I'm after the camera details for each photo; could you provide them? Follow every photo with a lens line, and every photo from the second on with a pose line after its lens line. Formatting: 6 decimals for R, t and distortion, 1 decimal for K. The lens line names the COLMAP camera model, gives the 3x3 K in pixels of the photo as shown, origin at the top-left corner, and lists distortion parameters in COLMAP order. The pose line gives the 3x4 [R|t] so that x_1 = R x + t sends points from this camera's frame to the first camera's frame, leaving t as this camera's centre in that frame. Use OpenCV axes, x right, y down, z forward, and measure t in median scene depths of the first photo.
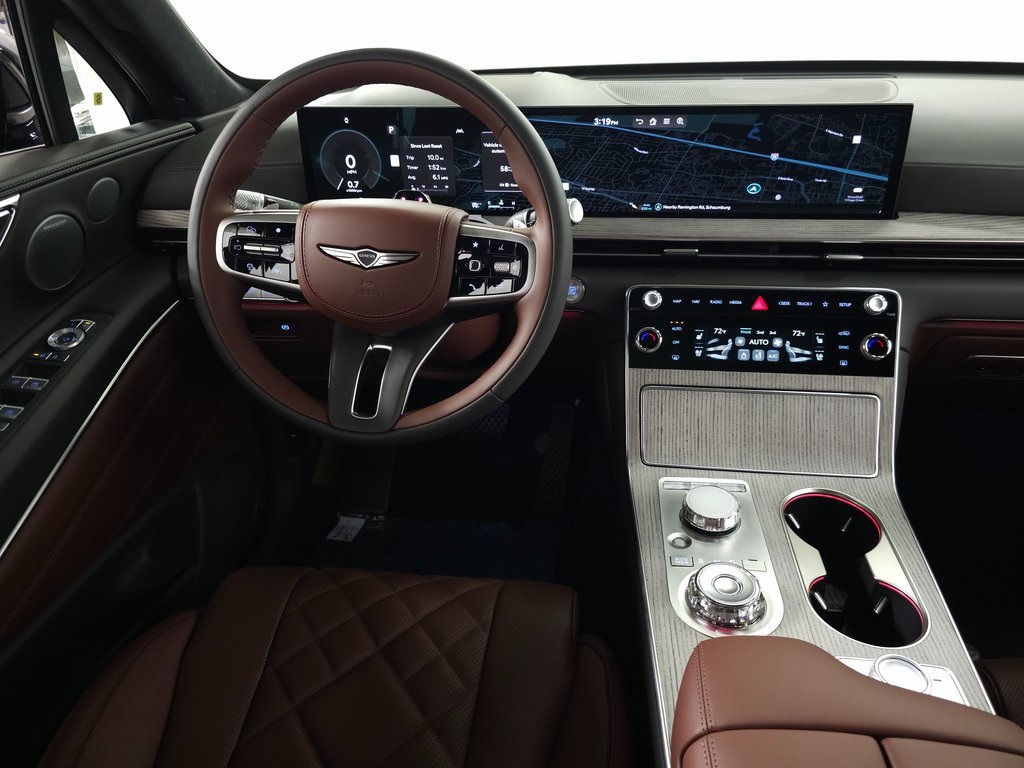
lens RADIAL K [[783.9, 0, 514.4], [0, 783.9, 399.7], [0, 0, 1]] dist [0.058817, -0.106143]
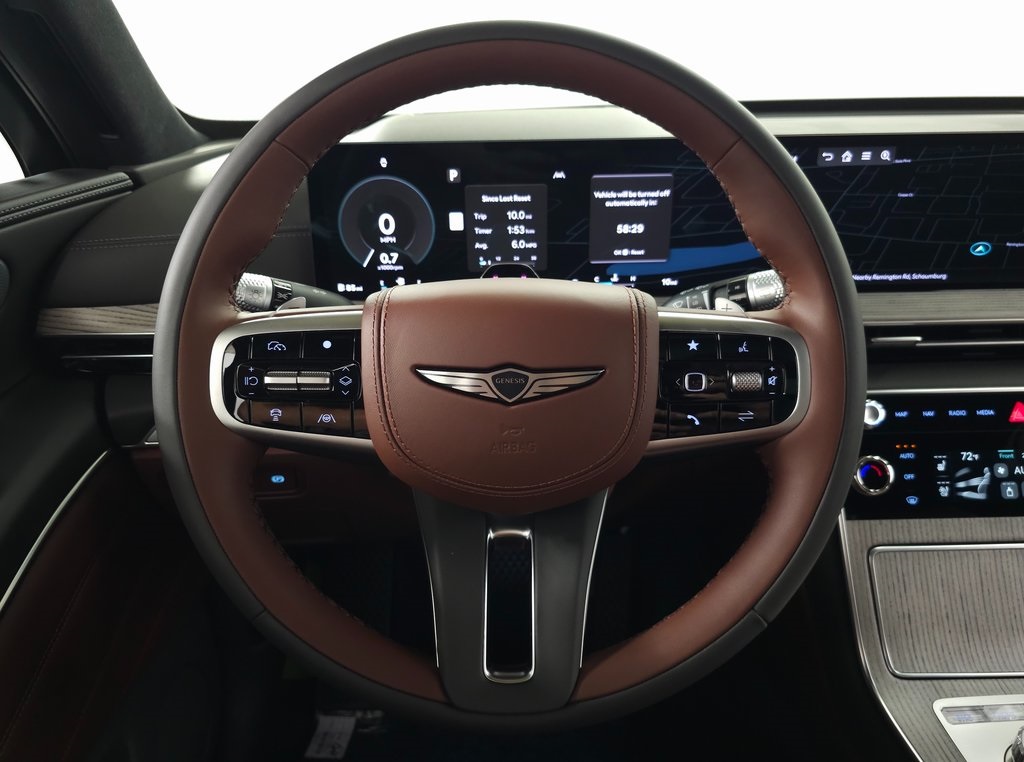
lens RADIAL K [[802.5, 0, 512.0], [0, 802.5, 381.0], [0, 0, 1]] dist [0.008159, -0.007293]
pose [[0.990467, -0.046395, 0.129699, -0.209661], [0.061165, 0.991788, -0.112316, -0.097878], [-0.123423, 0.119178, 0.985172, 0.368212]]
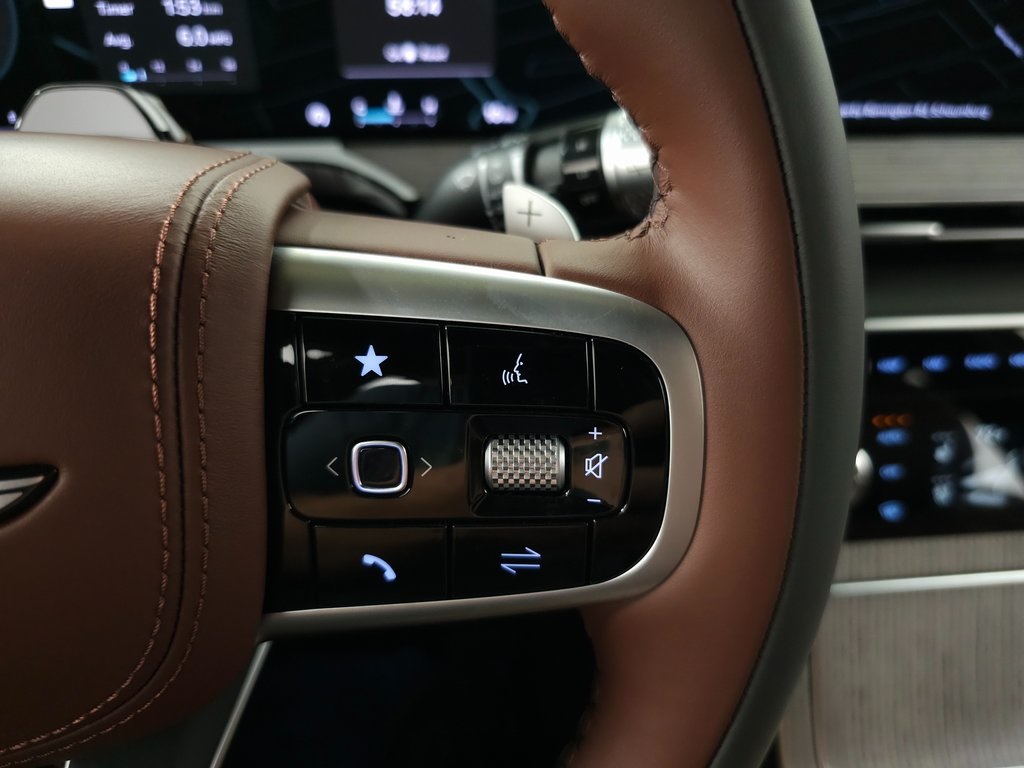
lens RADIAL K [[783.9, 0, 514.4], [0, 783.9, 399.7], [0, 0, 1]] dist [0.058817, -0.106143]
pose [[0.980035, -0.096191, 0.174006, -0.040496], [0.070623, 0.986524, 0.147588, -0.179472], [-0.185858, -0.132353, 0.973622, 0.661935]]
